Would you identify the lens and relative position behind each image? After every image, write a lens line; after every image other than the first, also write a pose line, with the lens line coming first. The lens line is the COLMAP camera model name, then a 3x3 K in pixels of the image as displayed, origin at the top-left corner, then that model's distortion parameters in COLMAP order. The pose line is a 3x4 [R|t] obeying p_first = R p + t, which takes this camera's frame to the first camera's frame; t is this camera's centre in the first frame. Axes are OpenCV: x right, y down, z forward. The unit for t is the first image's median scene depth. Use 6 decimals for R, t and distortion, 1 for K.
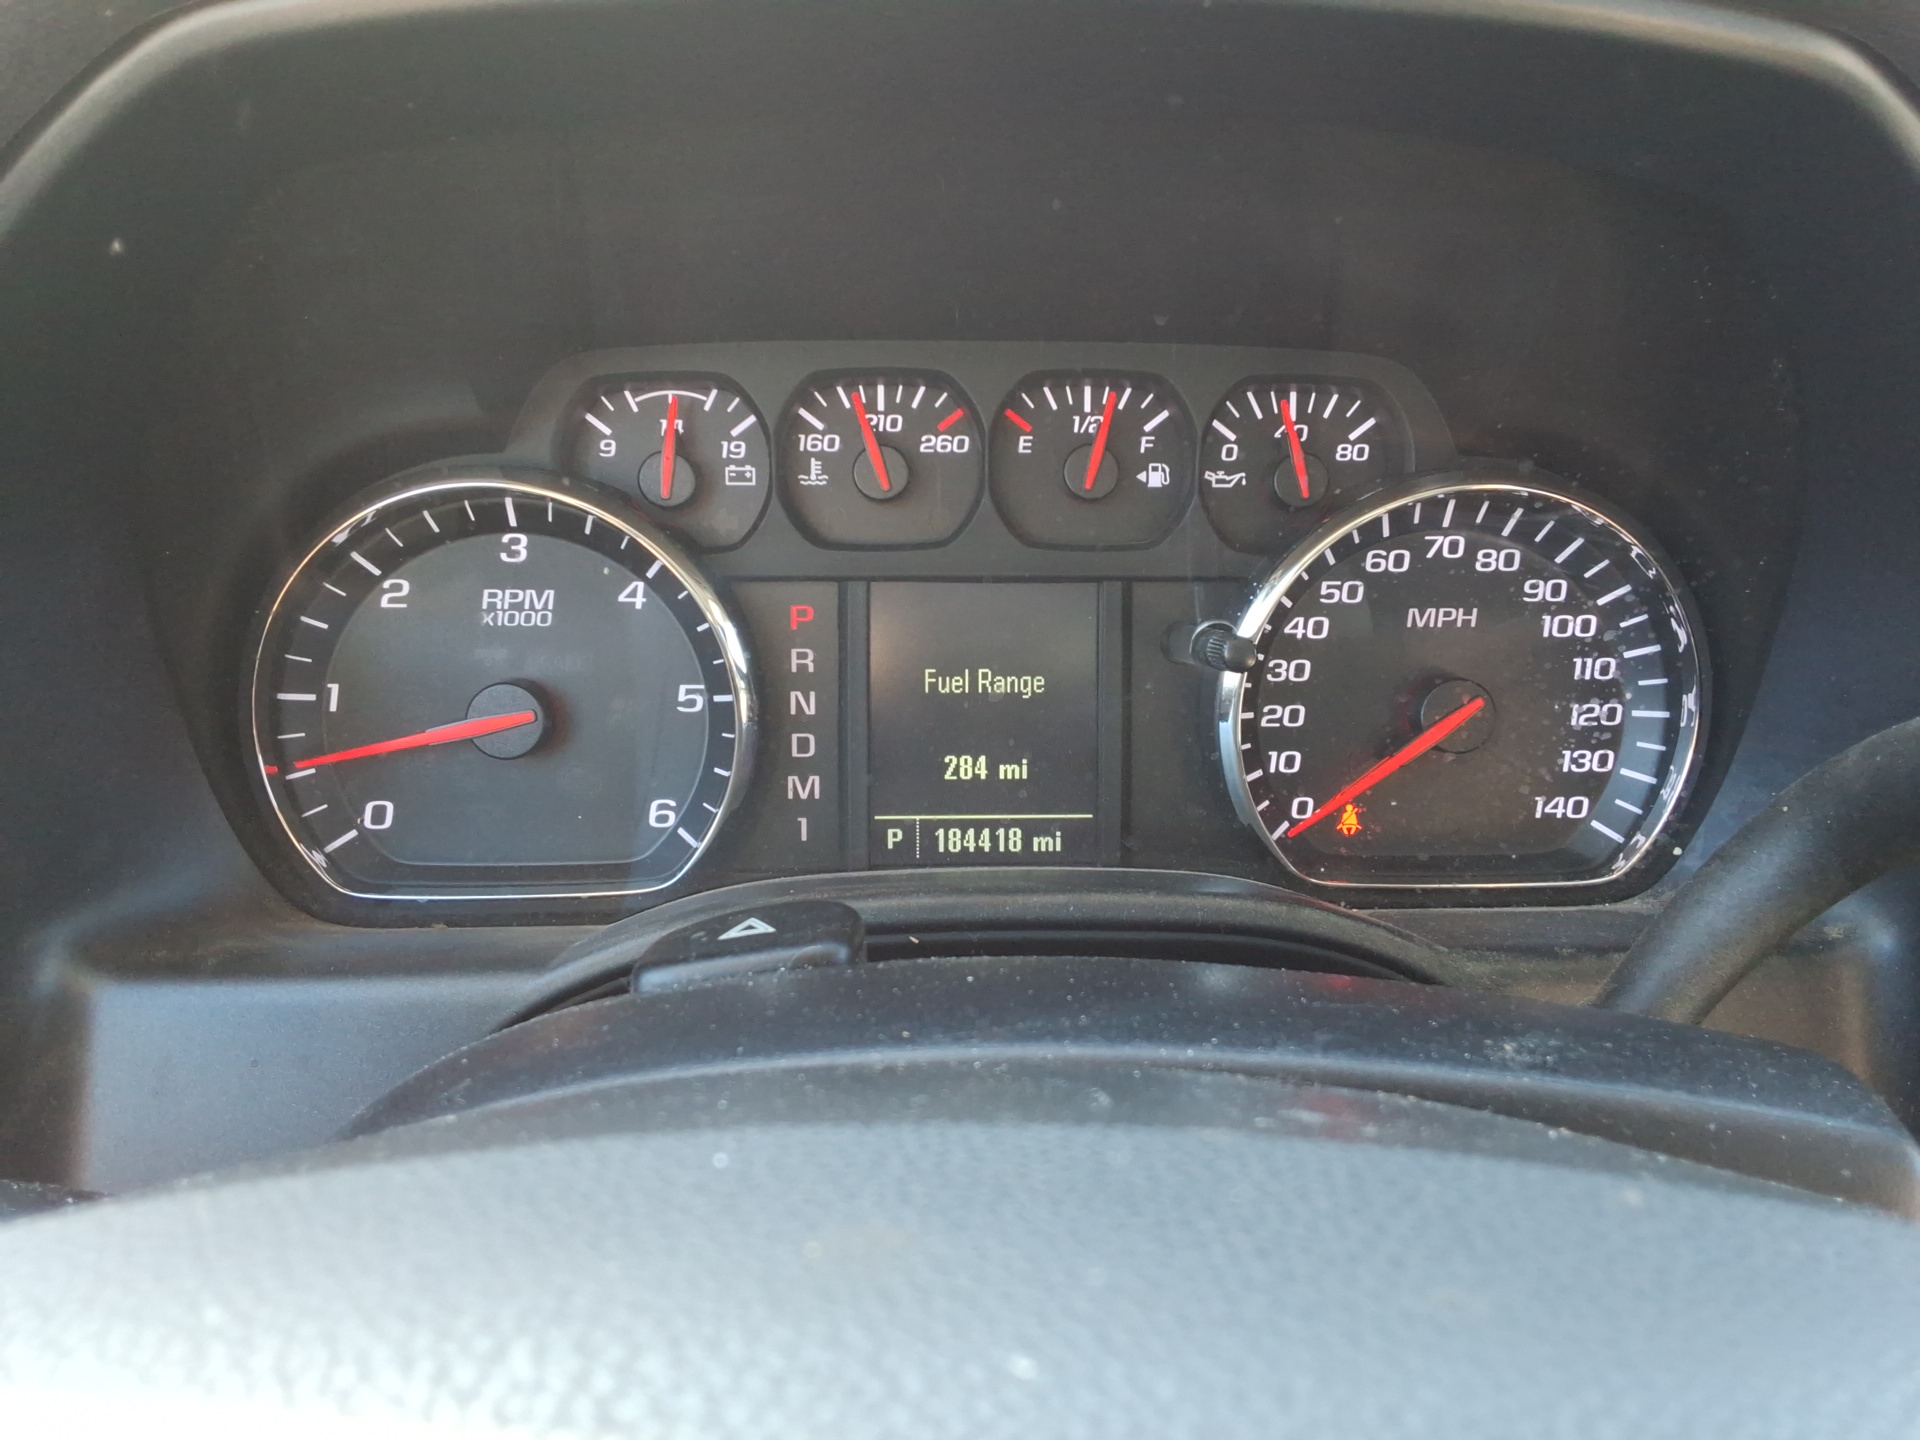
lens RADIAL K [[1523.0, 0, 964.0], [0, 1523.0, 693.7], [0, 0, 1]] dist [0.095588, -0.135134]
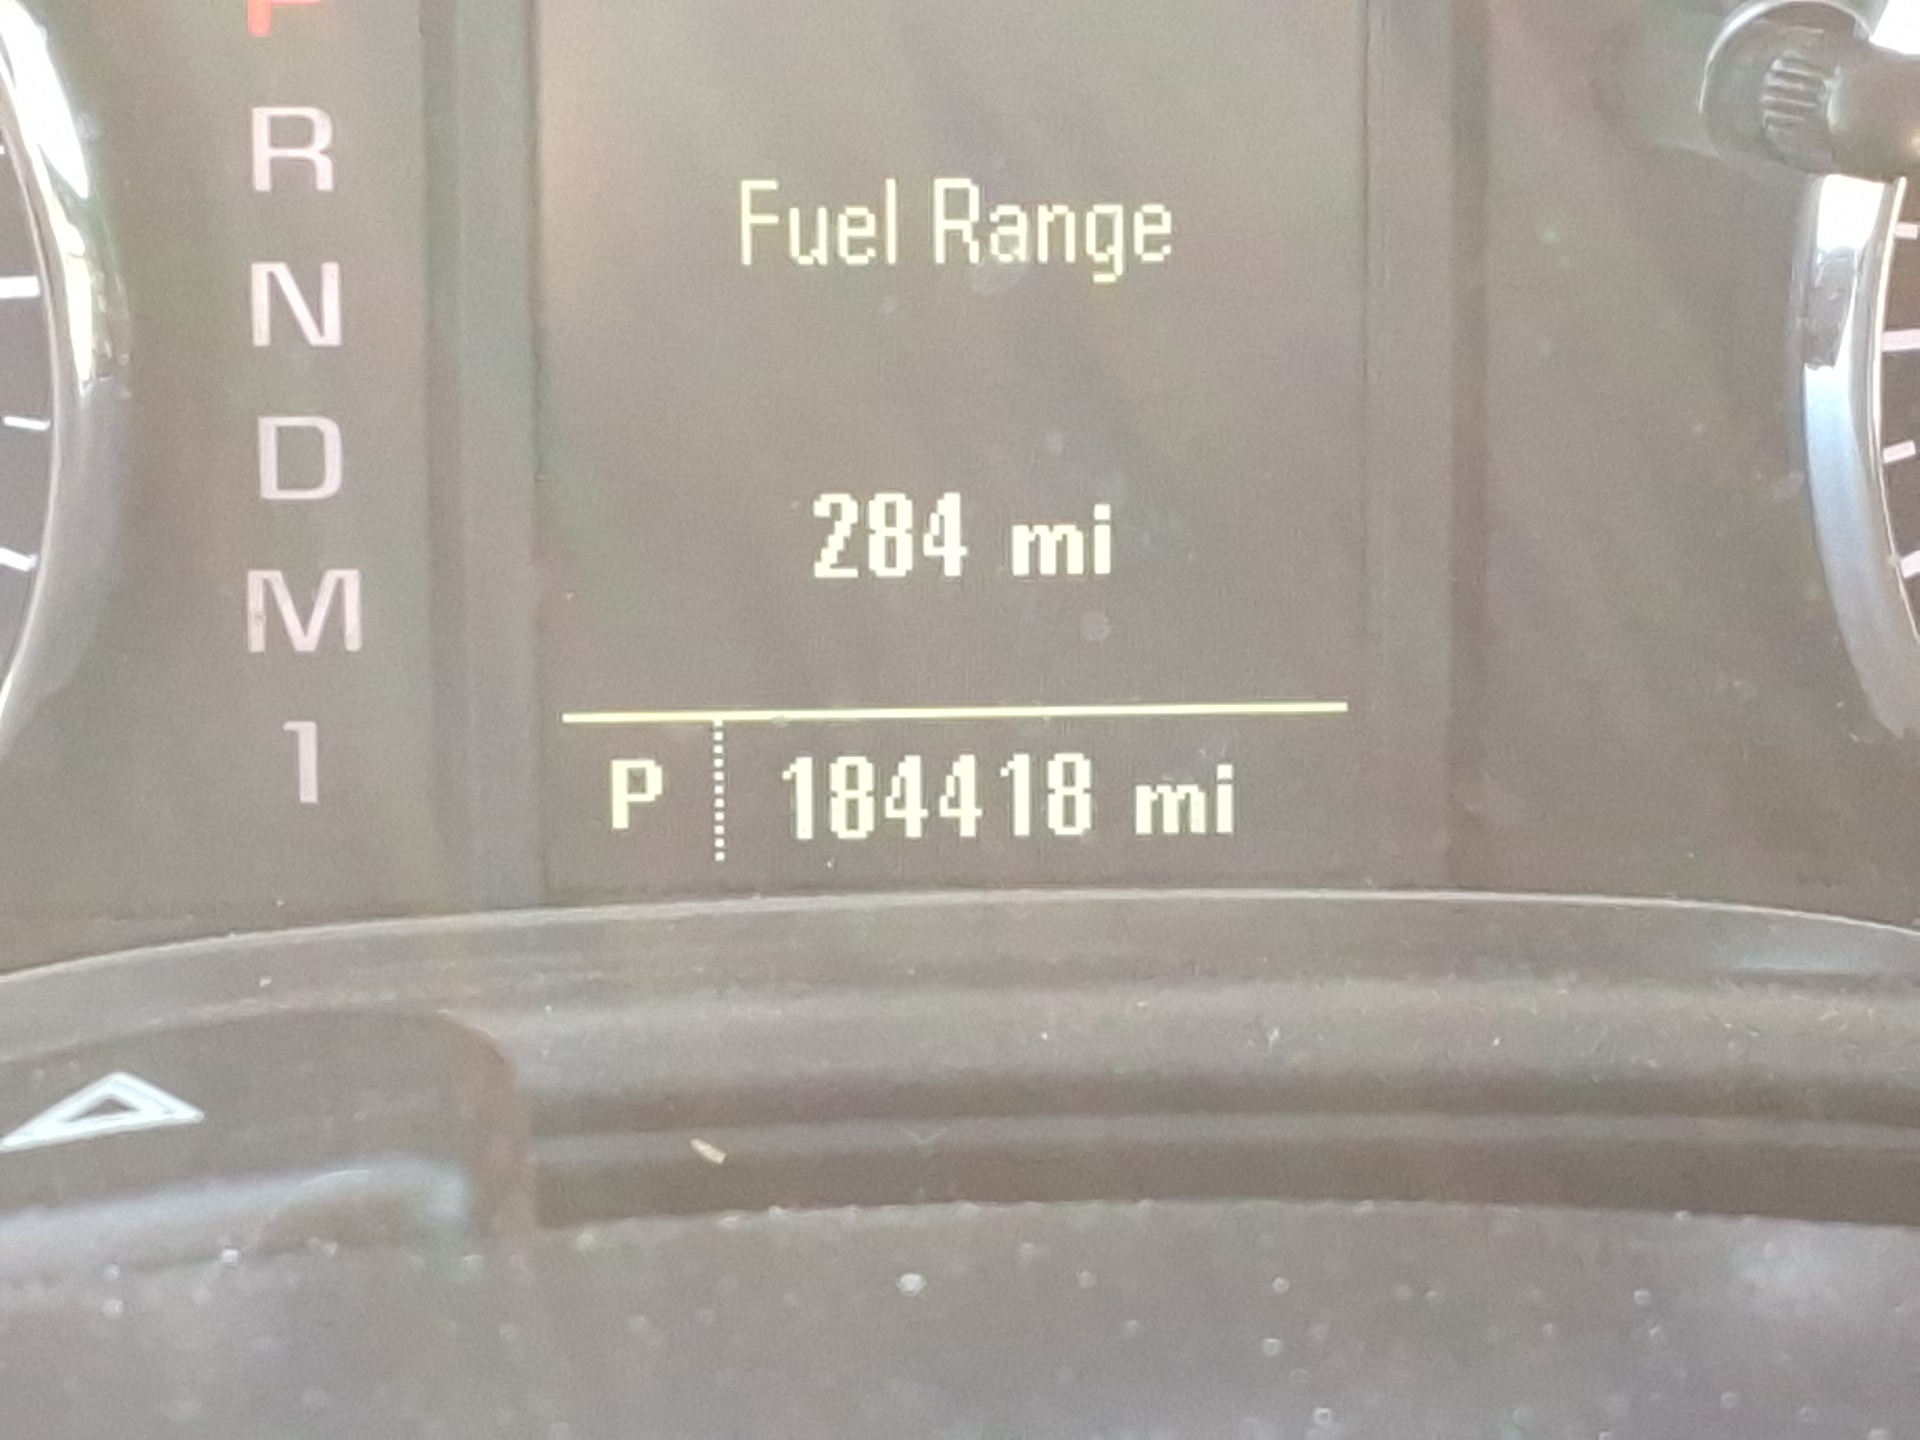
lens RADIAL K [[5408.0, 0, 961.6], [0, 5408.0, 717.4], [0, 0, 1]] dist [0.031321, 0.000000]
pose [[0.999870, -0.007708, 0.014168, 0.000007], [0.006571, 0.996885, 0.078597, 0.004321], [-0.014730, -0.078494, 0.996806, 0.018736]]
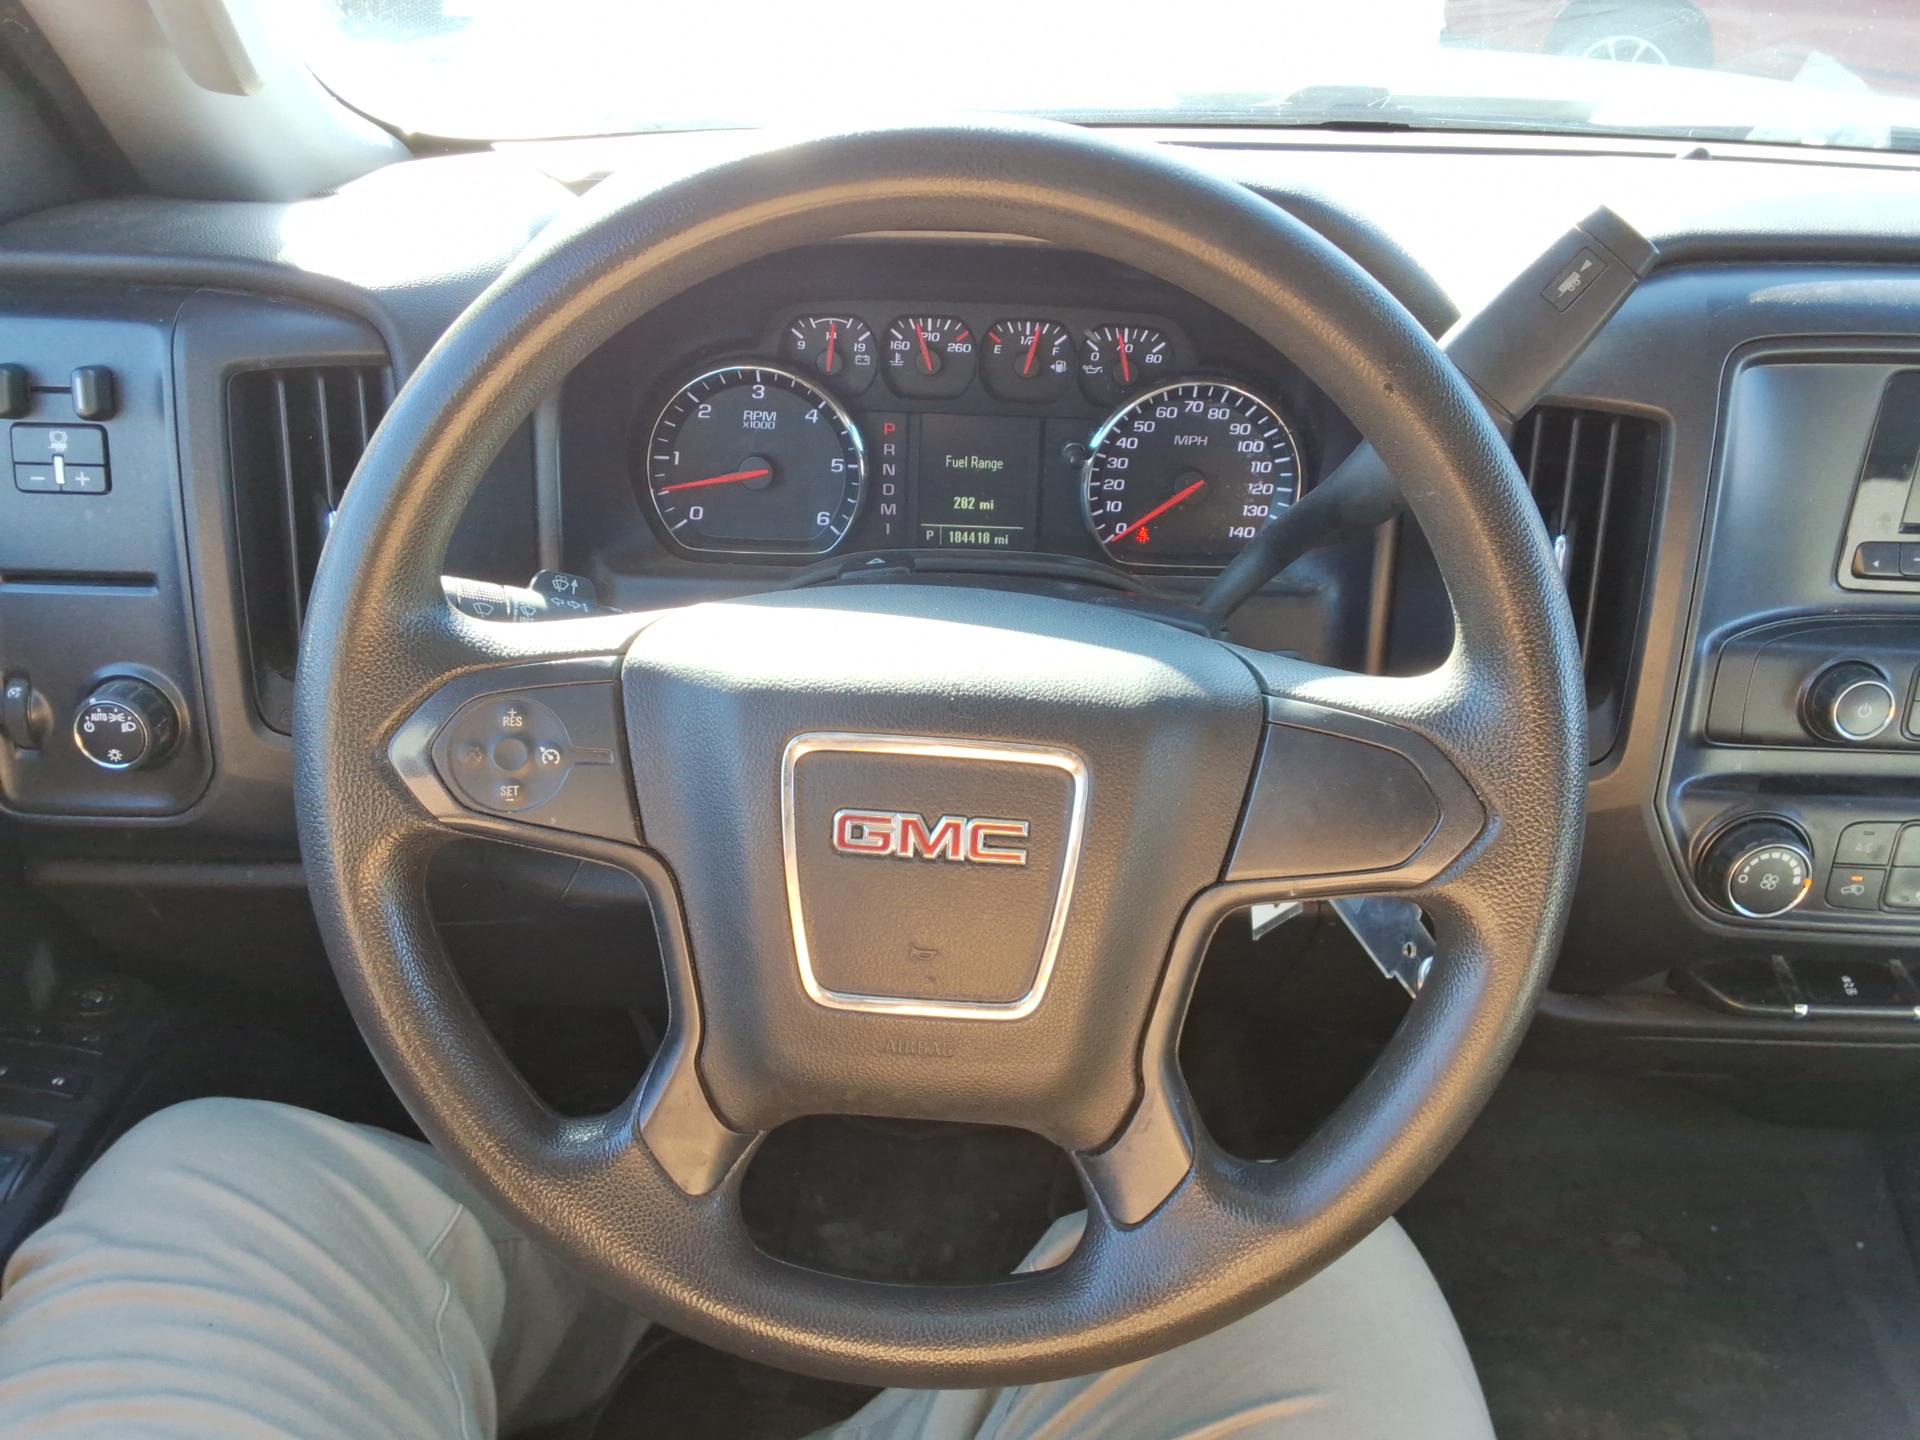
lens RADIAL K [[1523.0, 0, 984.7], [0, 1523.0, 709.7], [0, 0, 1]] dist [0.095588, -0.135134]
pose [[0.998835, 0.044276, -0.019203, 0.085573], [-0.039405, 0.977936, 0.205153, -0.110411], [0.027863, -0.204157, 0.978542, -1.175386]]
